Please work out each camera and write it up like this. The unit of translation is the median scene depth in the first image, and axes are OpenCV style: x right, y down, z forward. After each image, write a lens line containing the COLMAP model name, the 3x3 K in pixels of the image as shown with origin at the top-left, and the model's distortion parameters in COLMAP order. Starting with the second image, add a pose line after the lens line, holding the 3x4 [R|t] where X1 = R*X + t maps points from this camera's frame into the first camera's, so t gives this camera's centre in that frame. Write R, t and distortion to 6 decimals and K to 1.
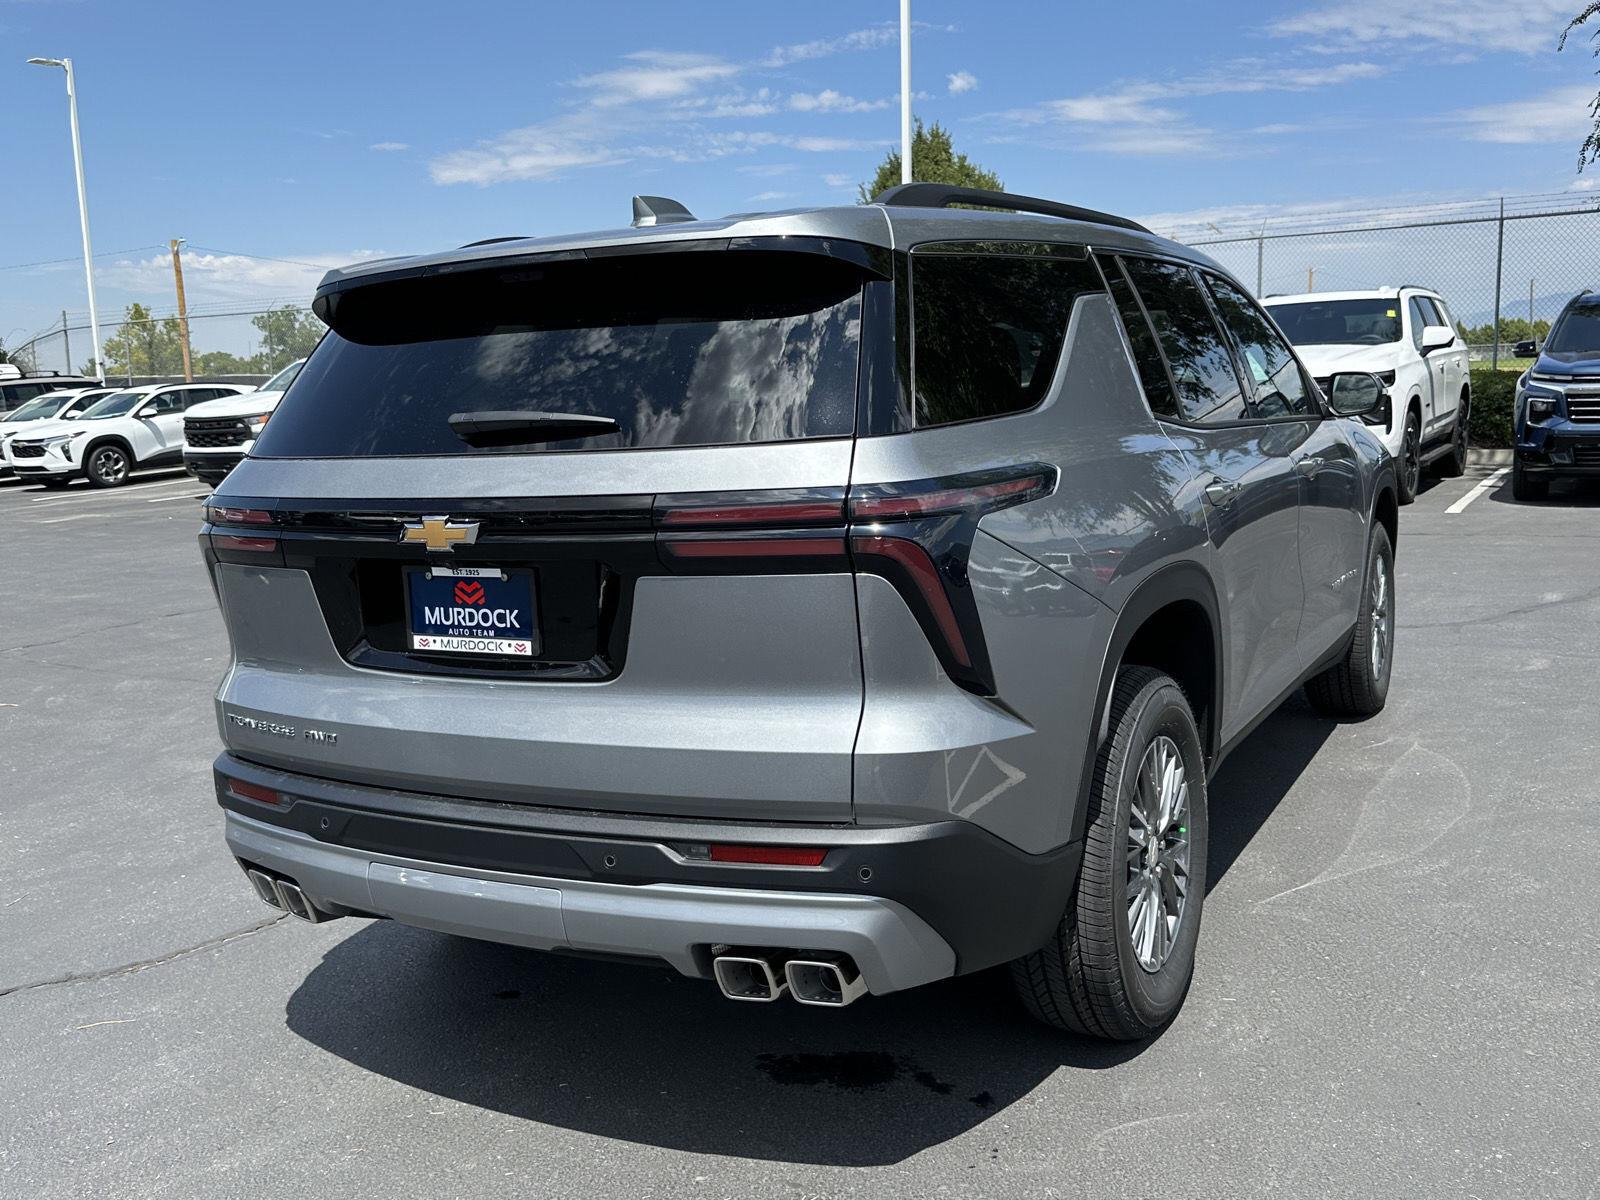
lens RADIAL K [[1445.8, 0, 800.0], [0, 1445.8, 600.0], [0, 0, 1]] dist [0.076819, -0.131018]
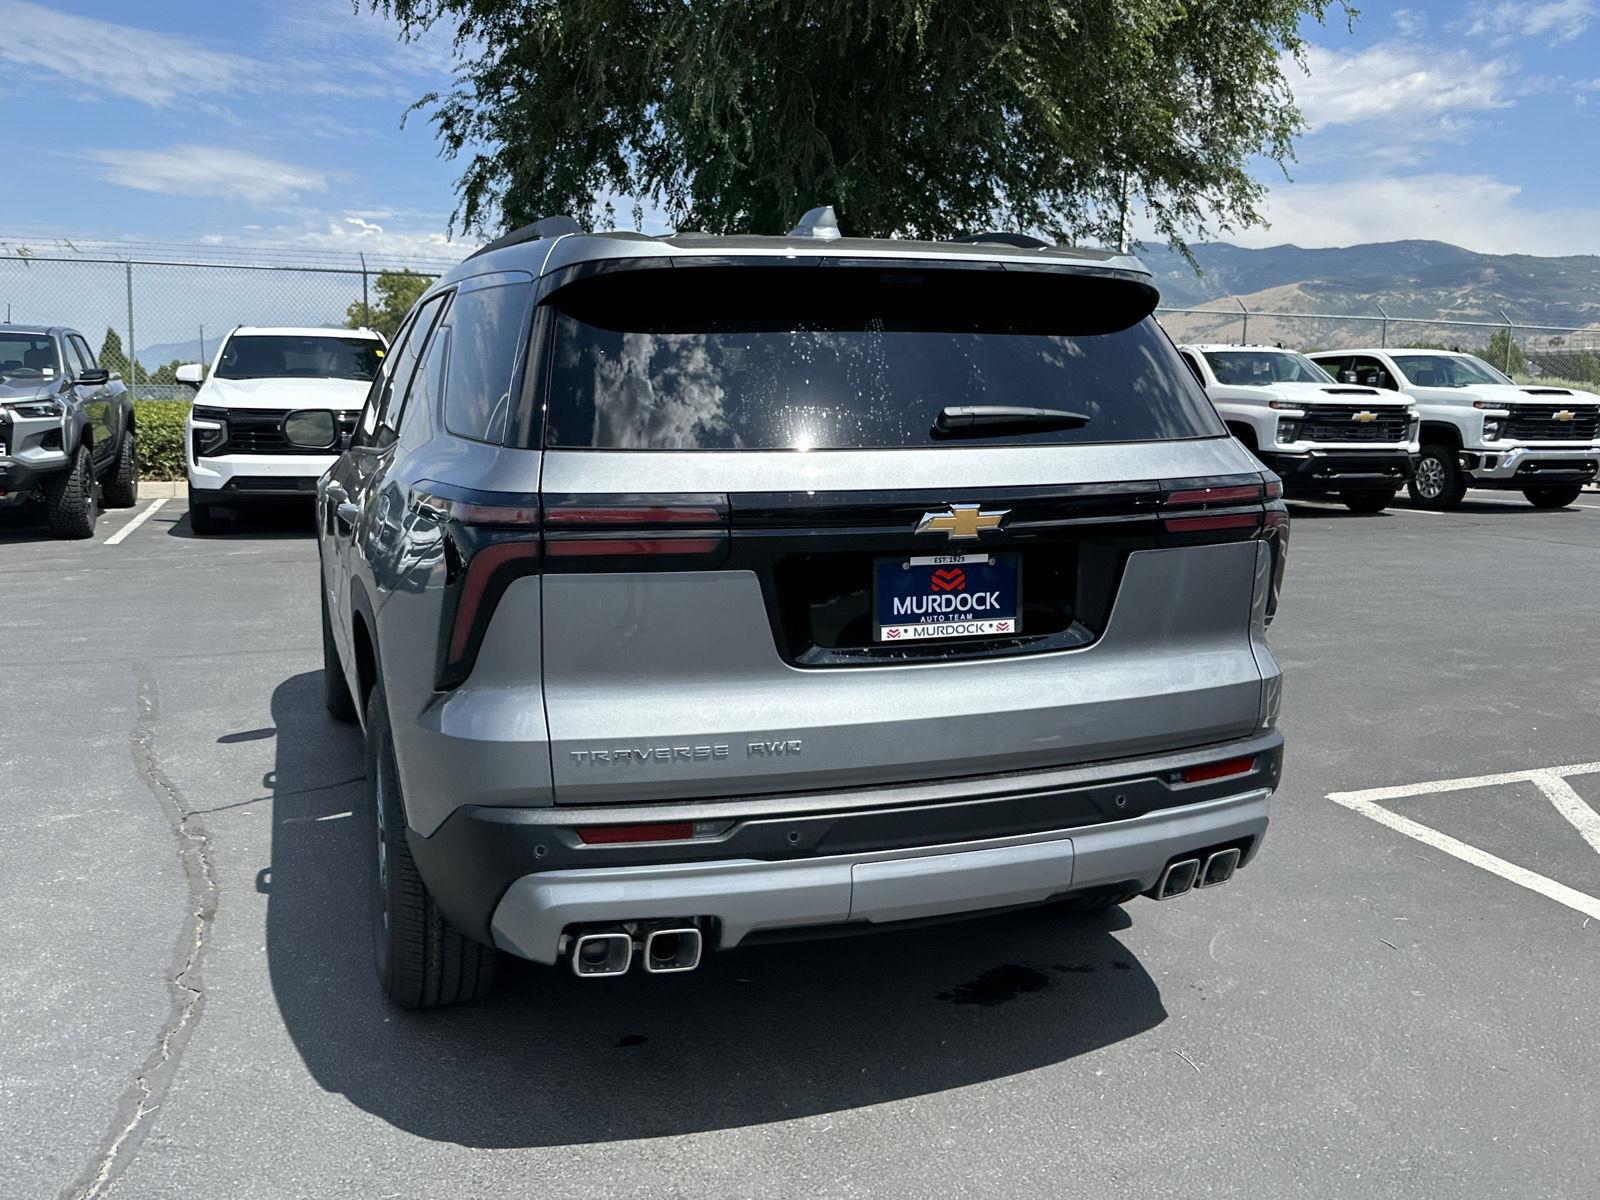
lens RADIAL K [[1445.8, 0, 800.0], [0, 1445.8, 600.0], [0, 0, 1]] dist [0.076819, -0.131018]
pose [[0.643427, -0.057932, 0.763312, -0.976250], [0.078650, 0.996858, 0.009360, -0.007543], [-0.761457, 0.054012, 0.645962, 0.369794]]
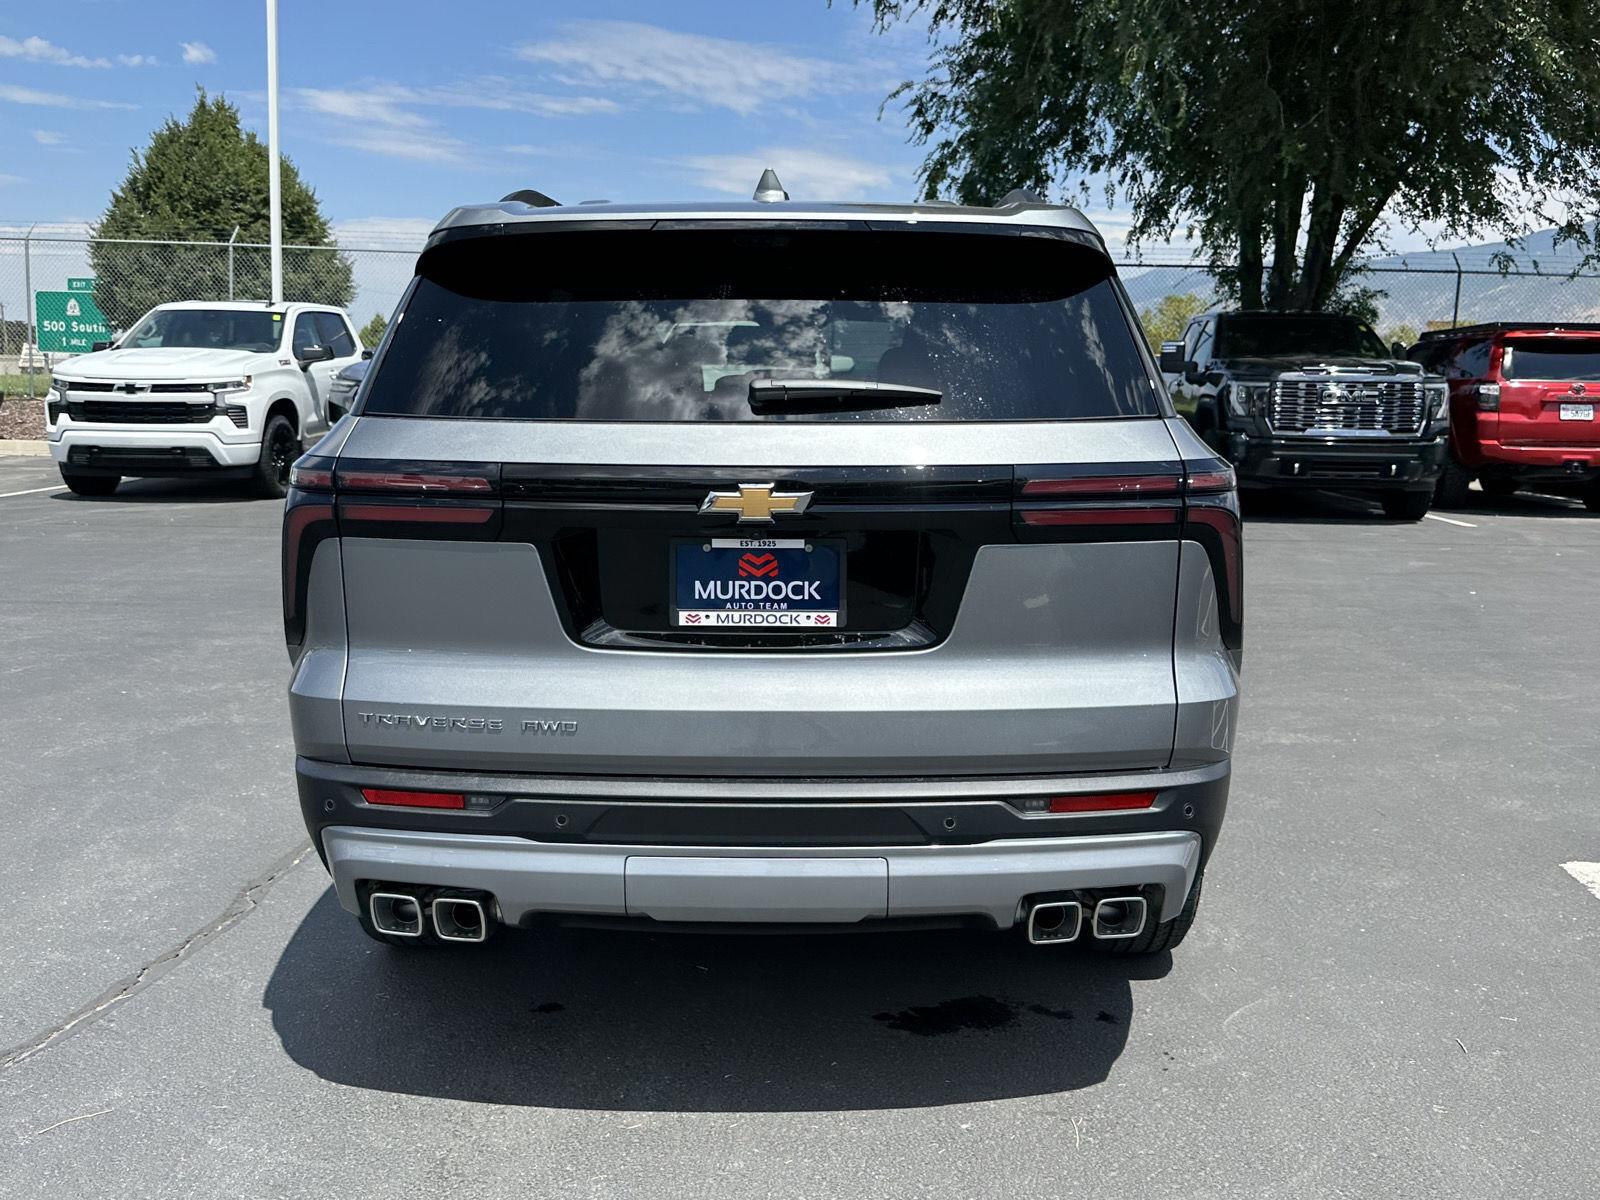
lens RADIAL K [[1432.1, 0, 797.7], [0, 1432.1, 604.9], [0, 0, 1]] dist [0.143133, -0.284184]
pose [[0.876338, -0.019684, 0.481294, -0.597548], [0.019575, 0.999795, 0.005247, 0.015481], [-0.481299, 0.004823, 0.876543, 0.132984]]
